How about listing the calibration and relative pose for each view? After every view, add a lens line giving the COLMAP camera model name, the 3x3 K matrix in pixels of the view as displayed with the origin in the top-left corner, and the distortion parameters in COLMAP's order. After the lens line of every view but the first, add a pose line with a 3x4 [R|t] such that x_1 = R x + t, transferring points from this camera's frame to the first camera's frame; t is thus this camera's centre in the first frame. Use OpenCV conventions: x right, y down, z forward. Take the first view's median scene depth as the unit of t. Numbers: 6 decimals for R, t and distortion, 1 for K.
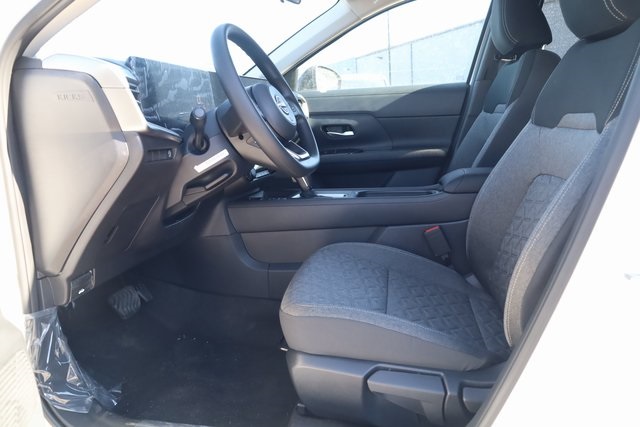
lens RADIAL K [[445.2, 0, 318.4], [0, 445.2, 213.6], [0, 0, 1]] dist [0.007142, -0.001551]
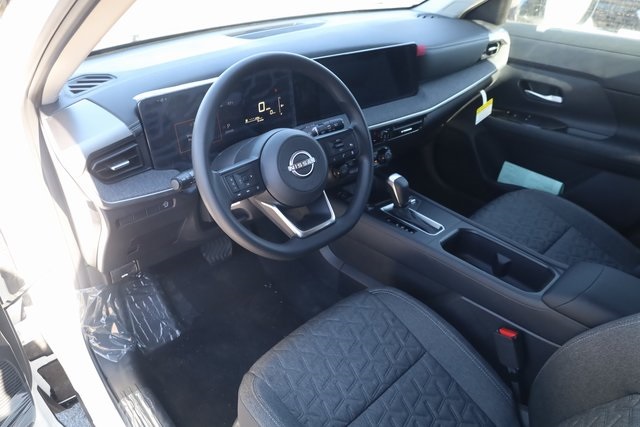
lens RADIAL K [[445.2, 0, 320.1], [0, 445.2, 216.7], [0, 0, 1]] dist [0.007142, -0.001551]
pose [[0.798257, 0.370899, -0.474573, 0.300649], [-0.169666, 0.894472, 0.413682, -0.409750], [0.577926, -0.249706, 0.776948, 0.291894]]
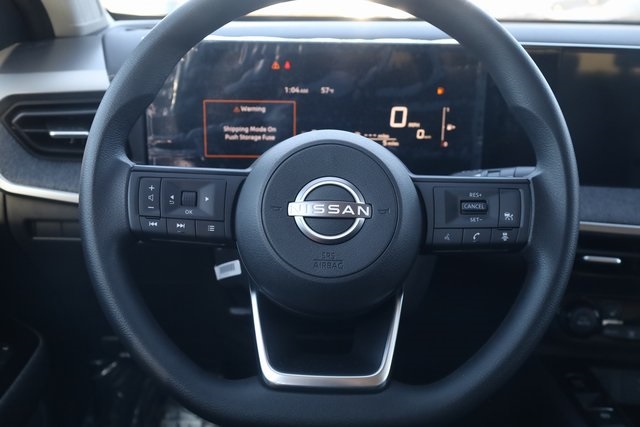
lens RADIAL K [[662.3, 0, 322.9], [0, 662.3, 211.2], [0, 0, 1]] dist [0.000434, 0.000000]
pose [[0.215614, 0.367086, -0.904853, 0.297379], [-0.248224, 0.916813, 0.312790, -0.322408], [0.944402, 0.157165, 0.288797, 0.701768]]
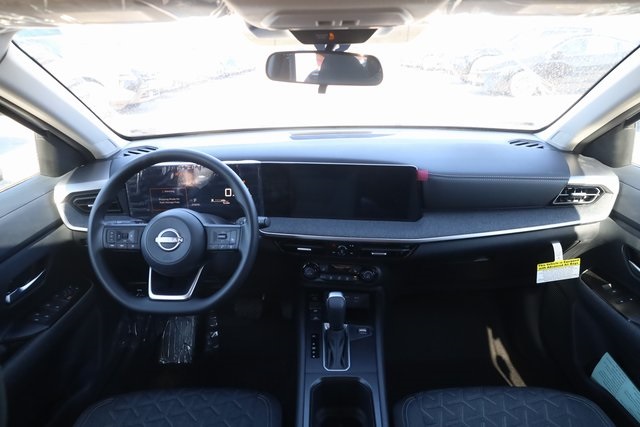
lens RADIAL K [[445.2, 0, 319.2], [0, 445.2, 211.6], [0, 0, 1]] dist [0.007142, -0.001551]
pose [[0.174394, 0.402243, -0.898770, 0.680704], [-0.203016, 0.907835, 0.366907, -0.594544], [0.963520, 0.118478, 0.239983, 0.886296]]
